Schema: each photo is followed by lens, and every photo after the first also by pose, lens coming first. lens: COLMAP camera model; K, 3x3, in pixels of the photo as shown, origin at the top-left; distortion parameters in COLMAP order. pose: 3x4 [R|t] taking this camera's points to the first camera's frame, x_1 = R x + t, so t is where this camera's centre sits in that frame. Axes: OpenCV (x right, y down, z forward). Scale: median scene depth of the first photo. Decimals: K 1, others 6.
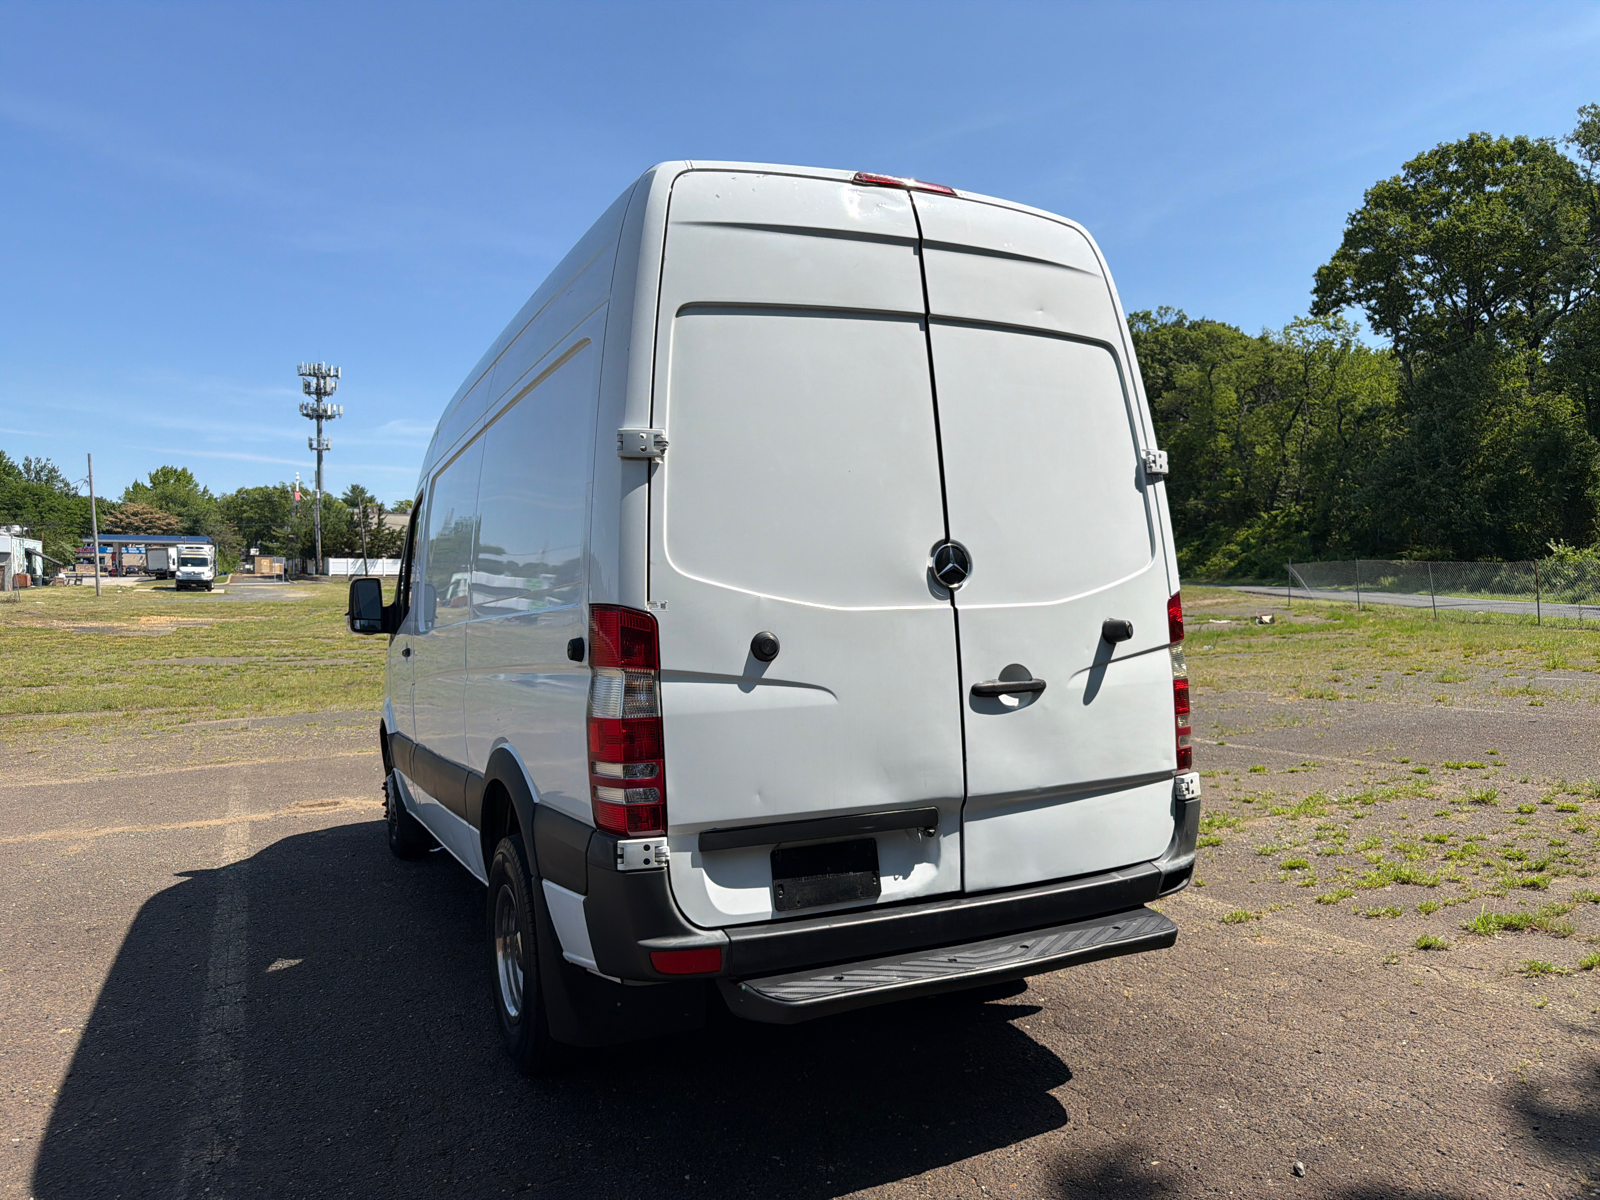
lens RADIAL K [[1137.3, 0, 791.6], [0, 1137.3, 598.6], [0, 0, 1]] dist [0.035902, -0.034182]
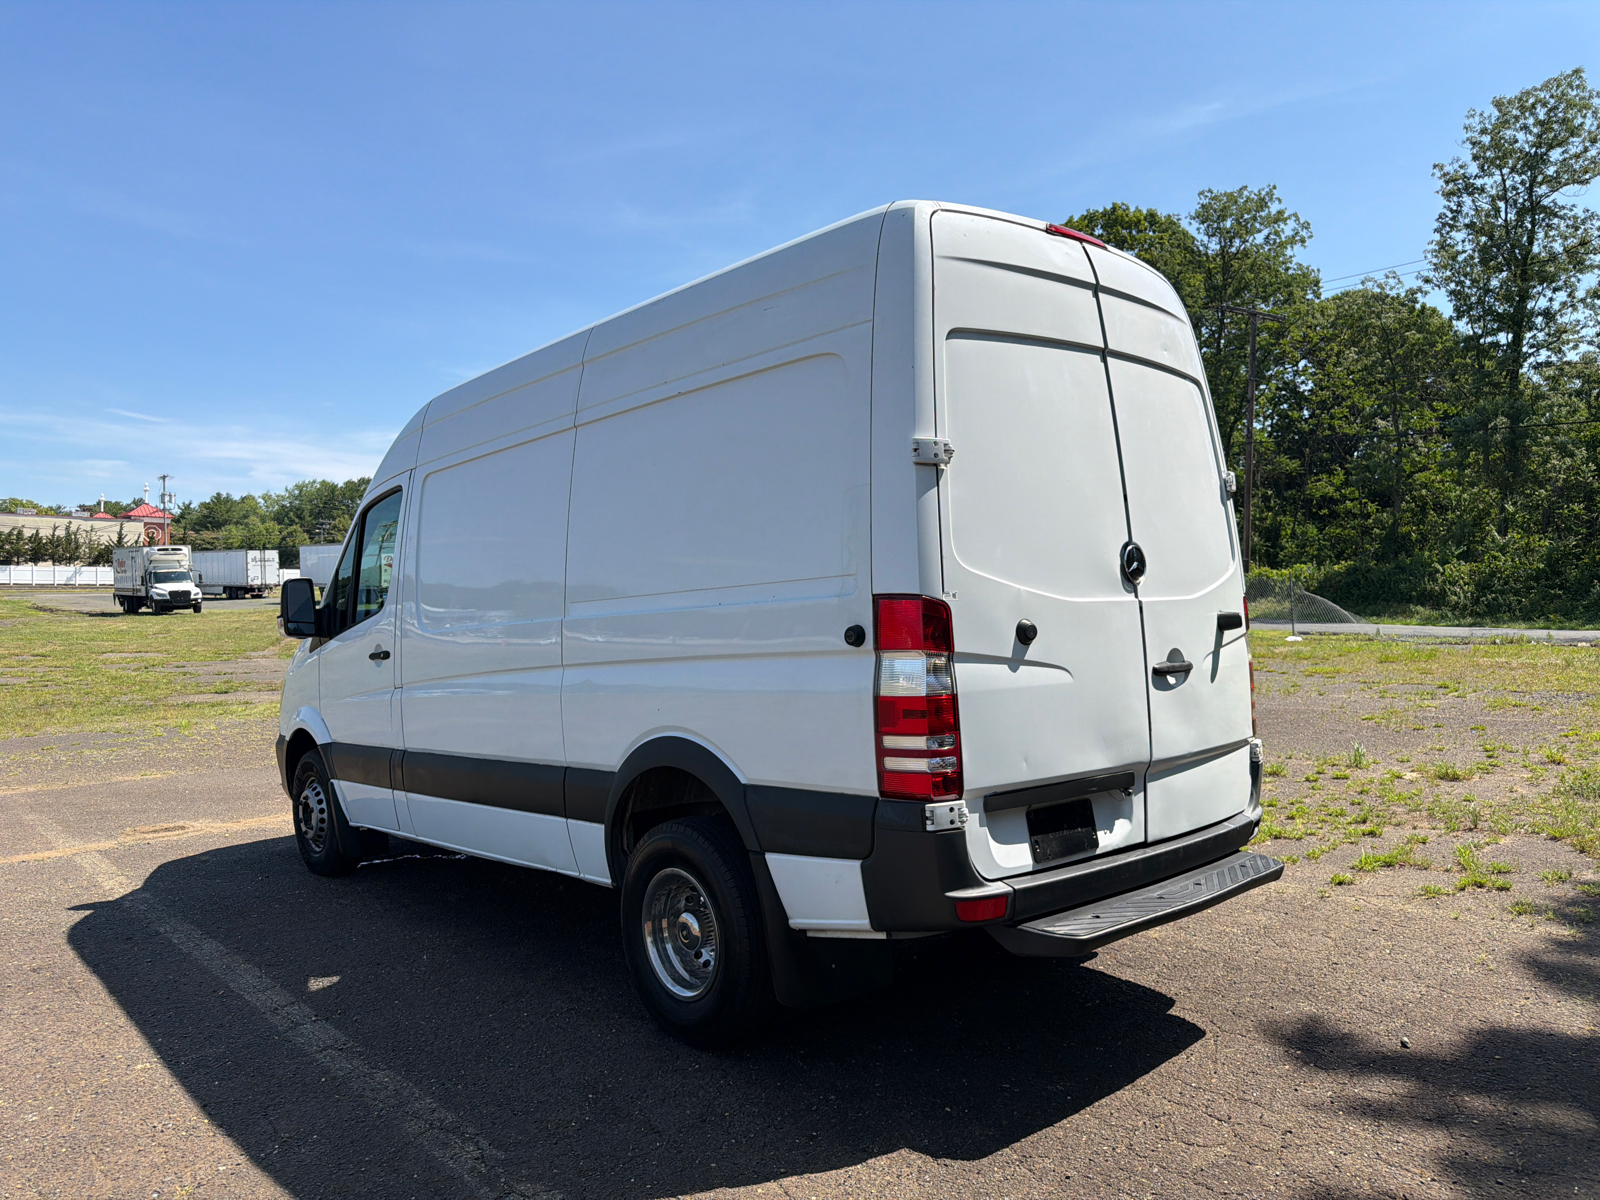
lens RADIAL K [[1137.3, 0, 791.8], [0, 1137.3, 598.2], [0, 0, 1]] dist [0.035902, -0.034182]
pose [[0.961480, 0.003237, 0.274856, -0.492987], [-0.000020, 0.999932, -0.011704, 0.018731], [-0.274875, 0.011248, 0.961414, -0.031193]]
